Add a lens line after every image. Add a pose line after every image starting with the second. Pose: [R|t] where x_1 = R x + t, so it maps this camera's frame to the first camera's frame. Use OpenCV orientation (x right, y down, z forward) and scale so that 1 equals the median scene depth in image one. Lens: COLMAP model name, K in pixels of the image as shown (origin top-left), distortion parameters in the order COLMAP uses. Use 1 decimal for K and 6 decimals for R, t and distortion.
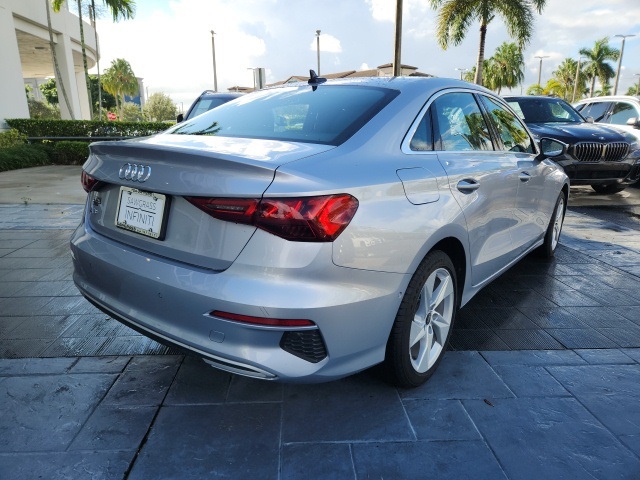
lens RADIAL K [[426.3, 0, 317.0], [0, 426.3, 244.1], [0, 0, 1]] dist [0.061057, -0.046655]
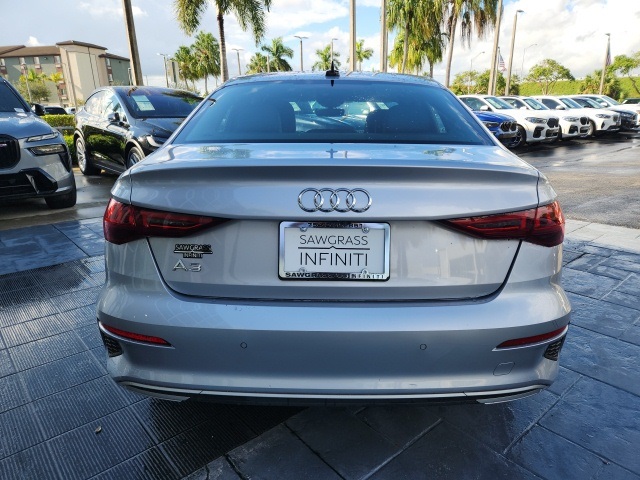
lens RADIAL K [[426.3, 0, 326.3], [0, 426.3, 241.8], [0, 0, 1]] dist [0.061057, -0.046655]
pose [[0.786666, -0.186487, 0.588541, -0.346611], [0.172695, 0.981702, 0.080234, -0.062133], [-0.592734, 0.038520, 0.804476, 0.169067]]
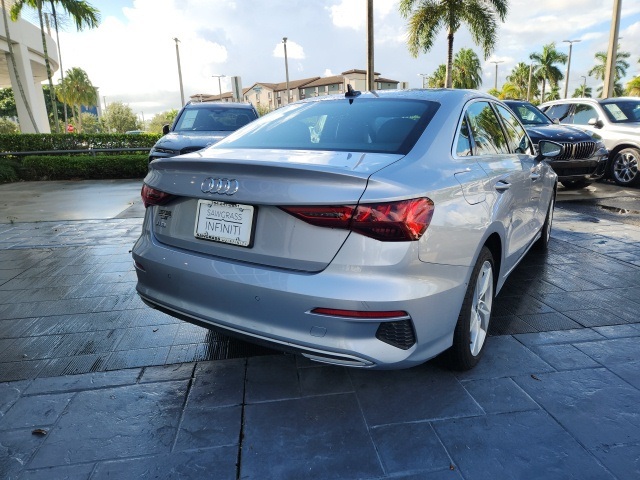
lens RADIAL K [[426.3, 0, 329.3], [0, 426.3, 246.8], [0, 0, 1]] dist [0.061057, -0.046655]
pose [[0.994172, -0.051962, 0.094459, -0.103005], [0.052589, 0.998608, -0.004156, 0.001346], [-0.094111, 0.009099, 0.995520, -0.033712]]
